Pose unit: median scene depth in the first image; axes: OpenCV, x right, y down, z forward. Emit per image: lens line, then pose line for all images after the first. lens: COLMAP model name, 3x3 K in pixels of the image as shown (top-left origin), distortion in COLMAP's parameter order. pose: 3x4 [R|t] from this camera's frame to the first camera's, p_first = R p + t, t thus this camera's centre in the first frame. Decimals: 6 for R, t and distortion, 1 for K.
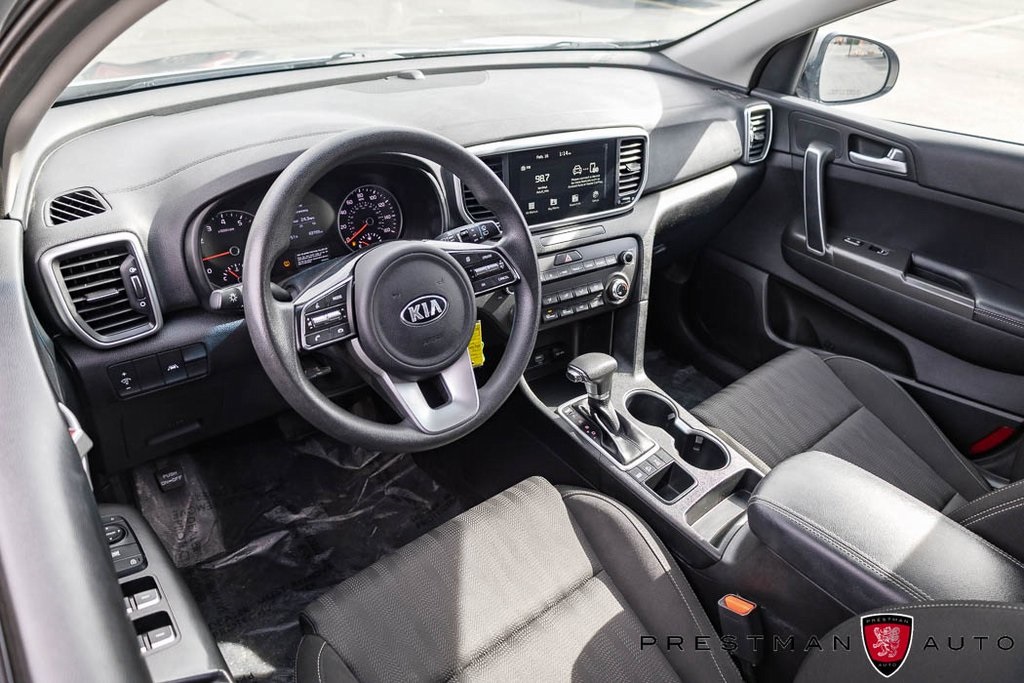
lens RADIAL K [[676.6, 0, 513.6], [0, 676.6, 341.2], [0, 0, 1]] dist [0.012155, -0.004178]
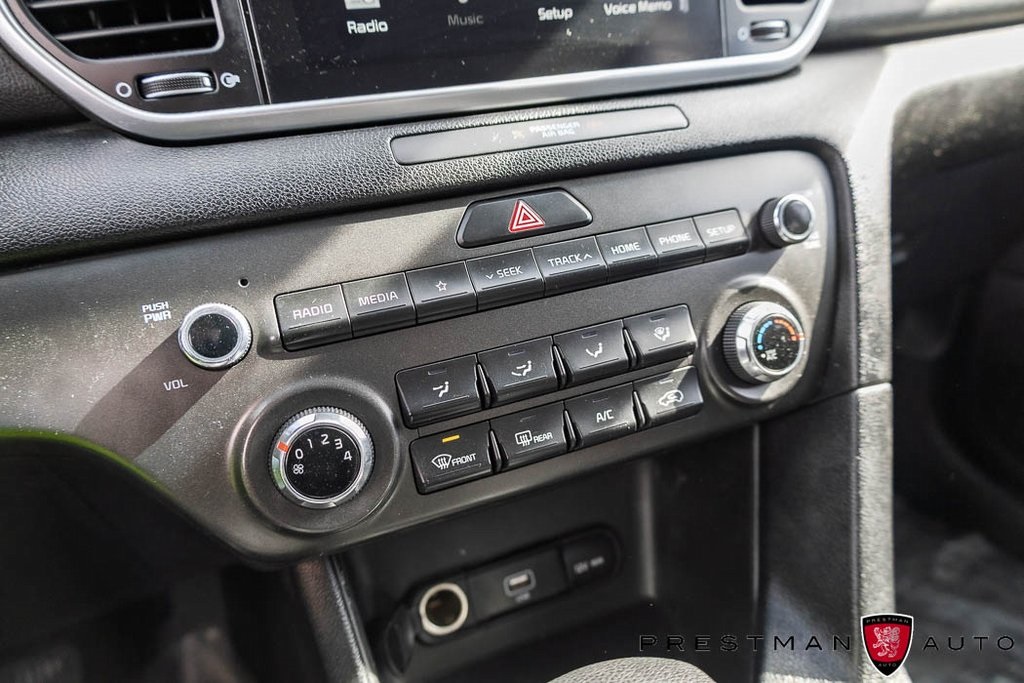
lens RADIAL K [[676.6, 0, 516.0], [0, 676.6, 334.0], [0, 0, 1]] dist [0.012155, -0.004178]
pose [[0.968333, -0.054328, -0.243678, 0.133289], [0.013551, 0.986035, -0.165987, -0.040522], [0.249293, 0.157429, 0.955547, 0.766466]]
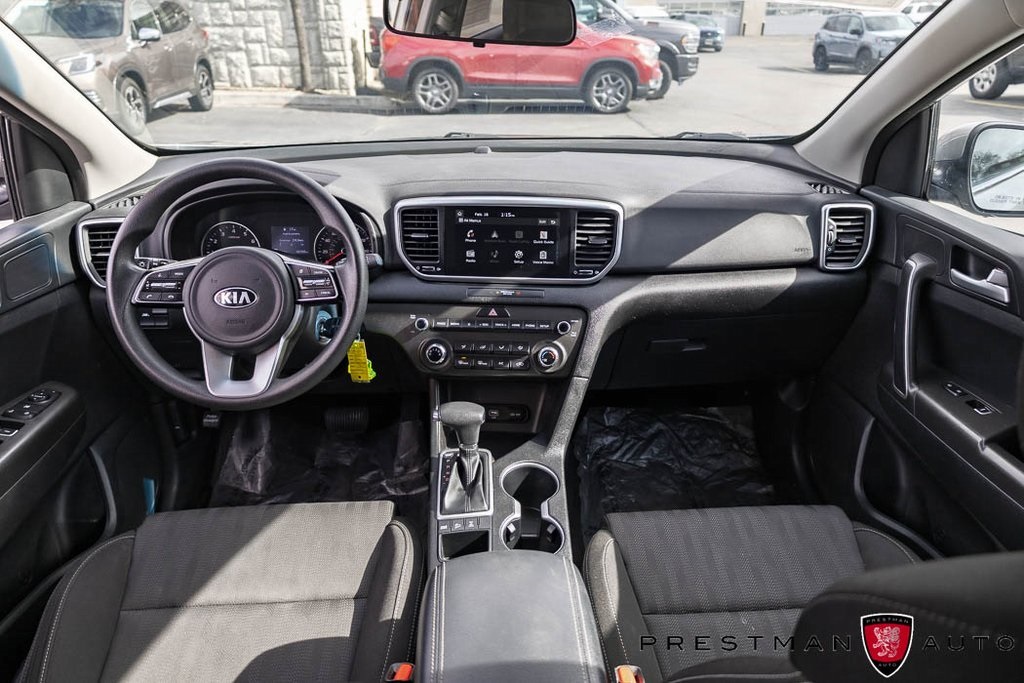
lens RADIAL K [[676.6, 0, 518.5], [0, 676.6, 343.8], [0, 0, 1]] dist [0.012155, -0.004178]
pose [[0.803175, 0.189762, -0.564712, 0.698977], [-0.276528, 0.958360, -0.071258, -0.014338], [0.527676, 0.213391, 0.822206, 0.178935]]
